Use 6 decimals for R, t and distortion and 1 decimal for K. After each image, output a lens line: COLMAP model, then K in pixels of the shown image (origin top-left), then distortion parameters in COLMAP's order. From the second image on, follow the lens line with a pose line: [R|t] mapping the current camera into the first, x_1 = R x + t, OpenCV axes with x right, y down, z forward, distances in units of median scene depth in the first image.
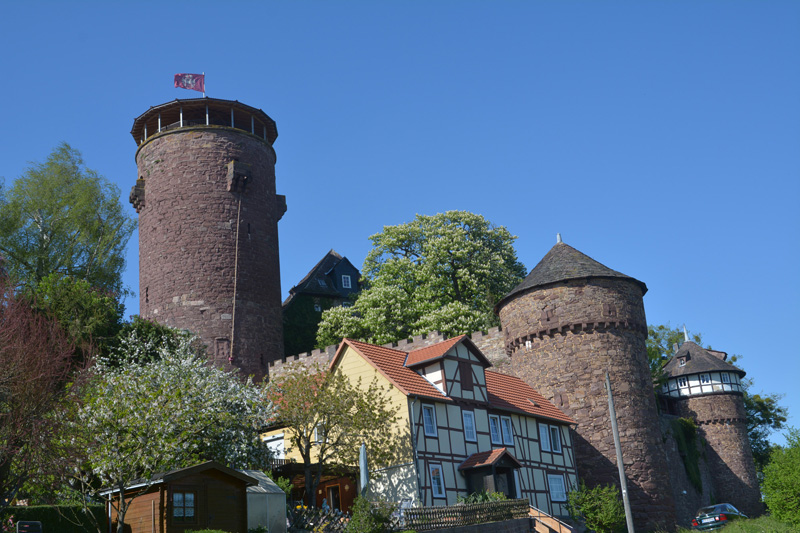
lens RADIAL K [[919.8, 0, 398.4], [0, 919.8, 271.7], [0, 0, 1]] dist [0.013406, 0.000000]
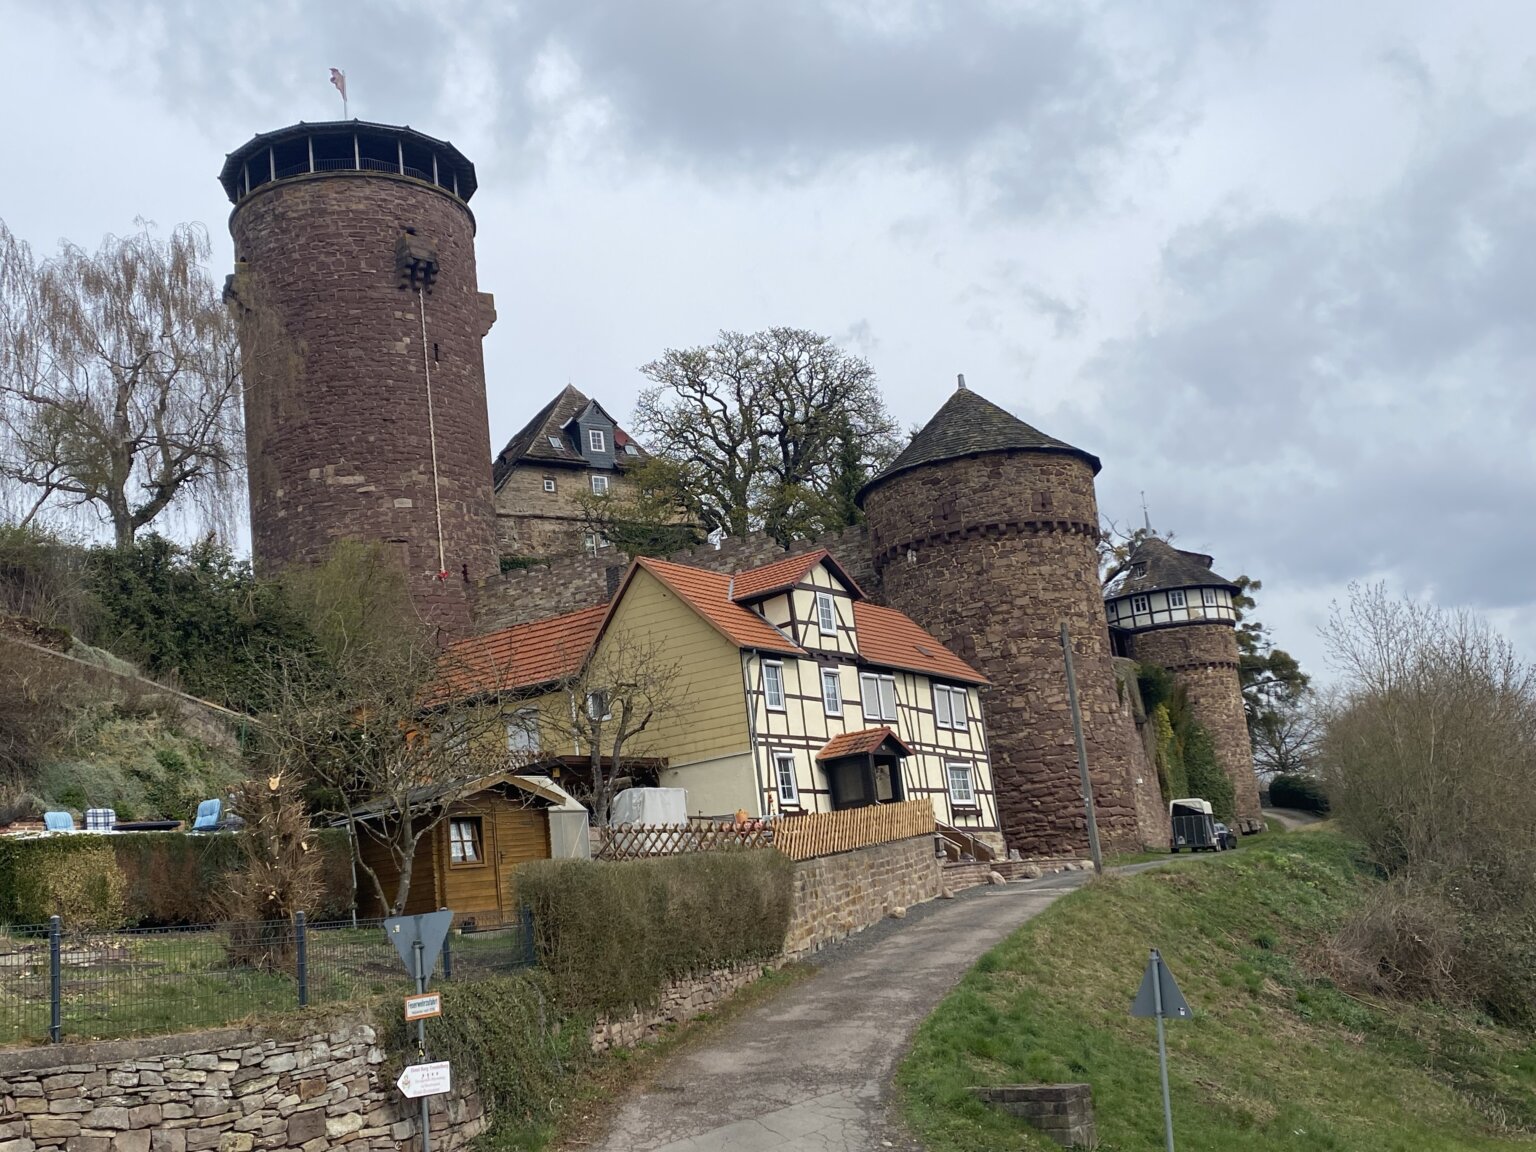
lens RADIAL K [[1583.5, 0, 766.9], [0, 1583.5, 575.7], [0, 0, 1]] dist [0.076465, 0.000000]
pose [[0.997157, -0.000586, 0.075352, -0.039750], [-0.007711, 0.993926, 0.109778, -0.026290], [-0.074959, -0.110047, 0.991096, -0.062710]]
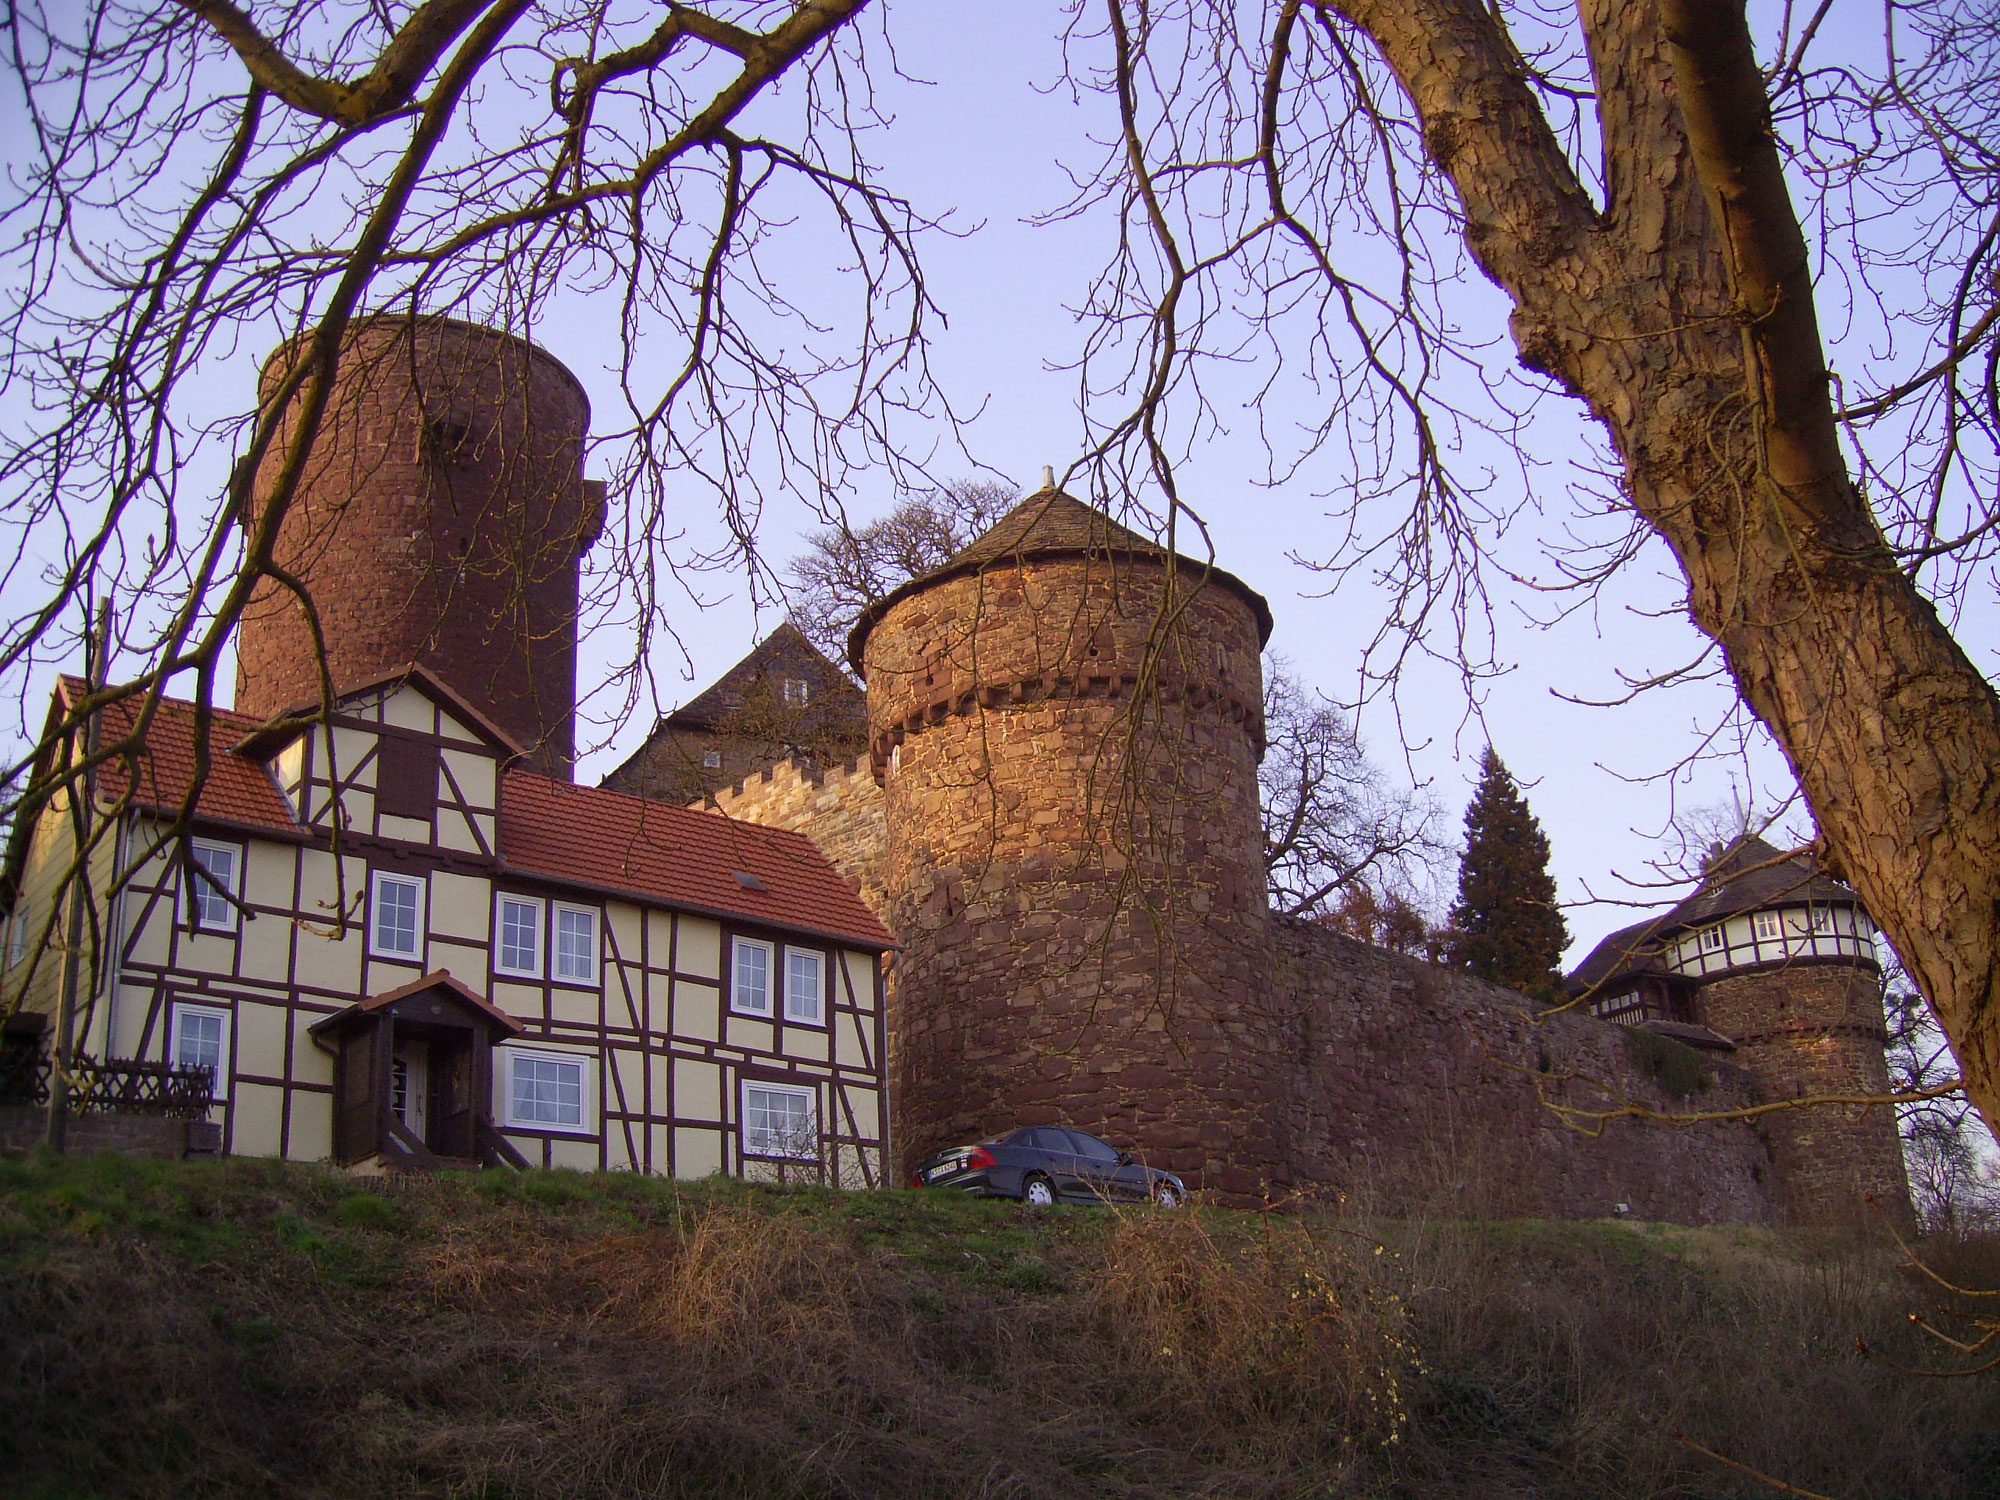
lens RADIAL K [[2059.3, 0, 1001.6], [0, 2059.3, 733.1], [0, 0, 1]] dist [-0.155808, 0.000000]
pose [[0.979734, -0.036869, -0.196883, 0.356159], [0.030940, 0.998973, -0.033106, 0.102819], [0.197901, 0.026344, 0.979868, 0.229964]]
